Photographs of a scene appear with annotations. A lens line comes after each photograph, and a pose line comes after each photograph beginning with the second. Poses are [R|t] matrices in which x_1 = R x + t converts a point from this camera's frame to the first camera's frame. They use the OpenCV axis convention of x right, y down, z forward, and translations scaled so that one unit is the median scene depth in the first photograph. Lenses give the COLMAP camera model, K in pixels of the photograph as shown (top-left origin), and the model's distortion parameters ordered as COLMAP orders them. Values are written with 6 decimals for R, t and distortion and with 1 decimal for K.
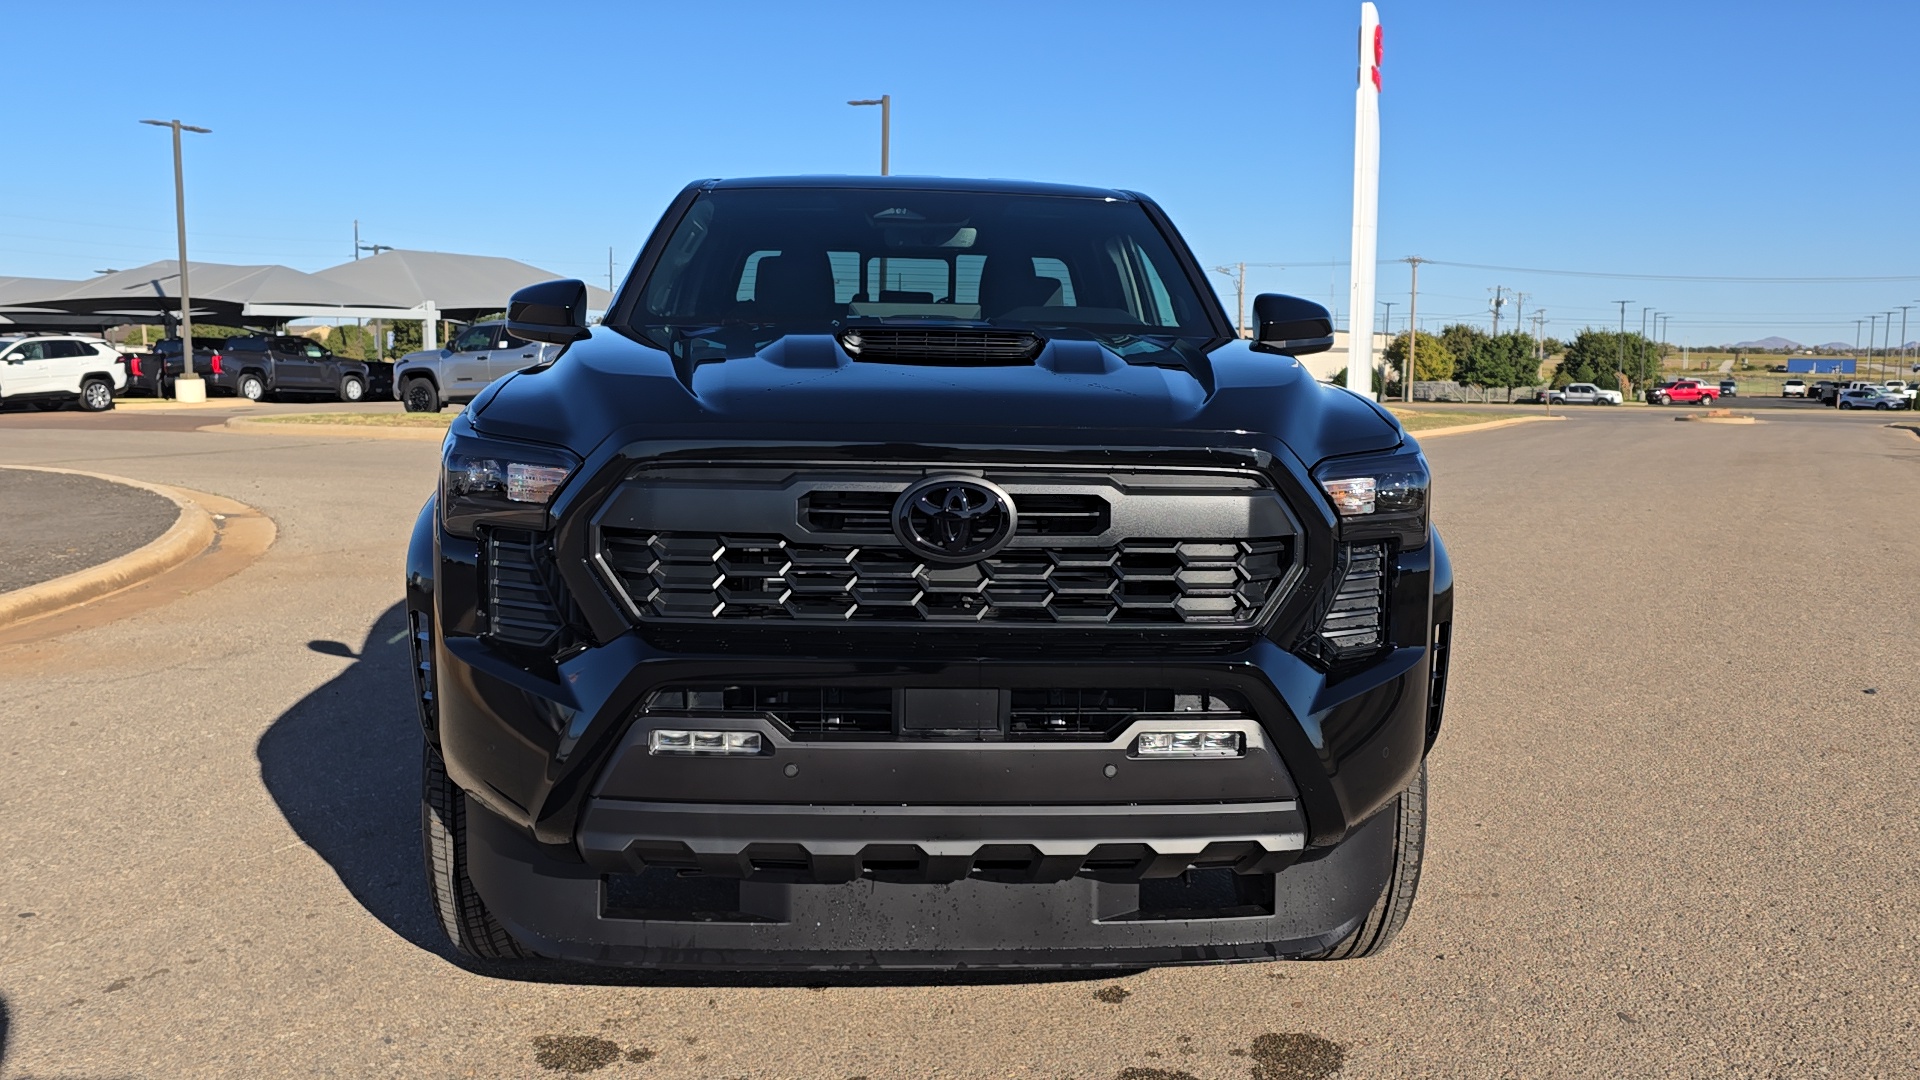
lens RADIAL K [[1572.7, 0, 960.0], [0, 1572.7, 540.0], [0, 0, 1]] dist [-0.013111, 0.006092]
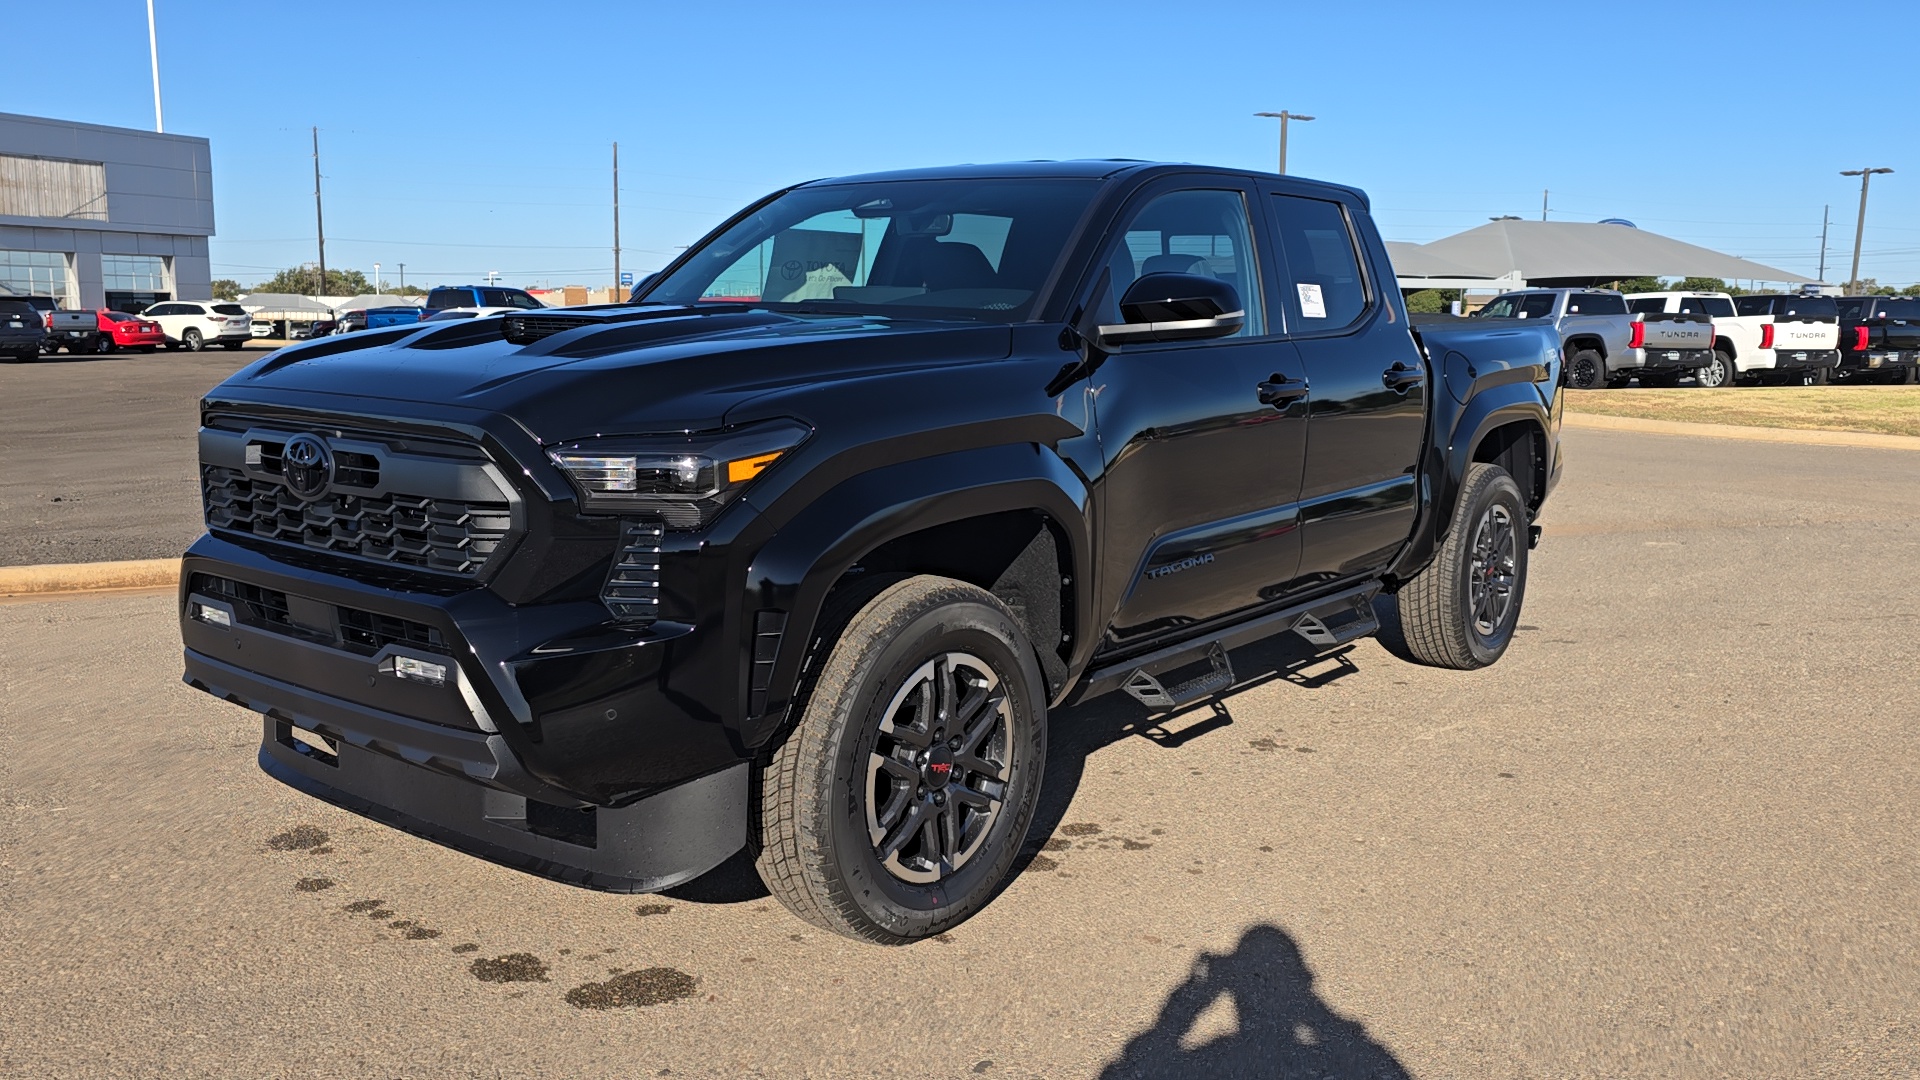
lens RADIAL K [[1572.7, 0, 960.0], [0, 1572.7, 540.0], [0, 0, 1]] dist [-0.013111, 0.006092]
pose [[0.753737, 0.088331, -0.651212, 0.613439], [-0.075694, 0.996000, 0.047488, -0.027525], [0.652802, 0.013499, 0.757408, 0.183581]]
